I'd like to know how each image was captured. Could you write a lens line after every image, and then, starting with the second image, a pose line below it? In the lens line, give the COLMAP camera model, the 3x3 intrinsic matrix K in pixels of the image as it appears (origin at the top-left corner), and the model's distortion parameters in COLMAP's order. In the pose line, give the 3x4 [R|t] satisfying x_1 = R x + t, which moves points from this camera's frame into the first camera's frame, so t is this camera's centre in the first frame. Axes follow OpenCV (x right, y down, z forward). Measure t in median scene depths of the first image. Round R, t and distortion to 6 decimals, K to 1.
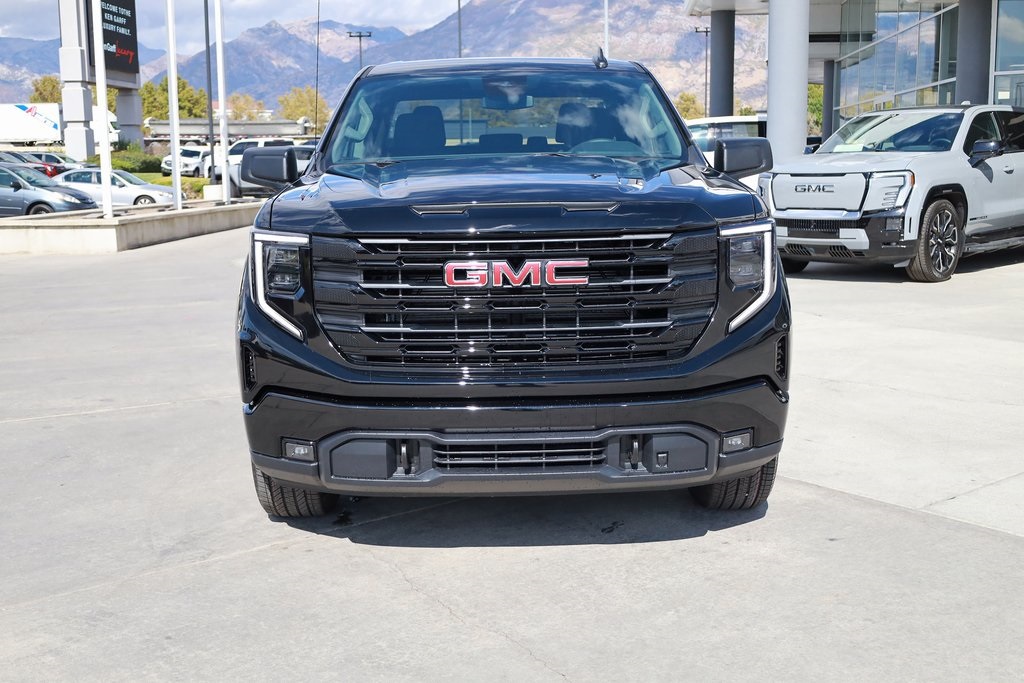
lens RADIAL K [[1225.5, 0, 512.5], [0, 1225.5, 341.4], [0, 0, 1]] dist [0.010590, 0.000000]
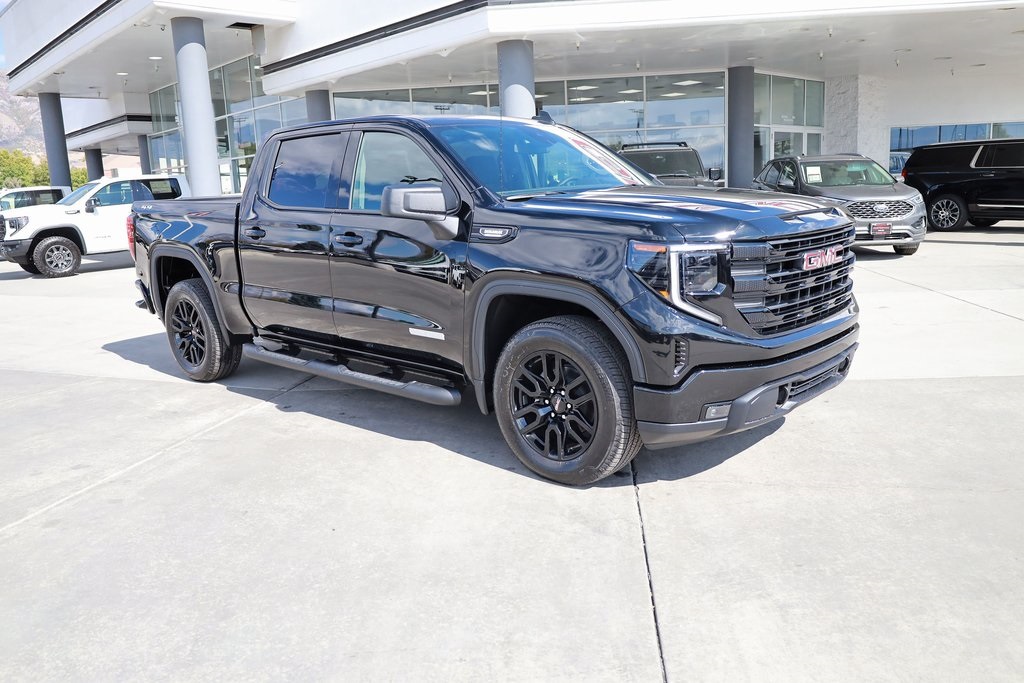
lens RADIAL K [[827.2, 0, 515.6], [0, 827.2, 338.0], [0, 0, 1]] dist [-0.014650, 0.000654]
pose [[0.667570, -0.149394, 0.729405, -0.926814], [0.143817, 0.987087, 0.070547, -0.077465], [-0.730525, 0.057806, 0.680435, 0.552499]]
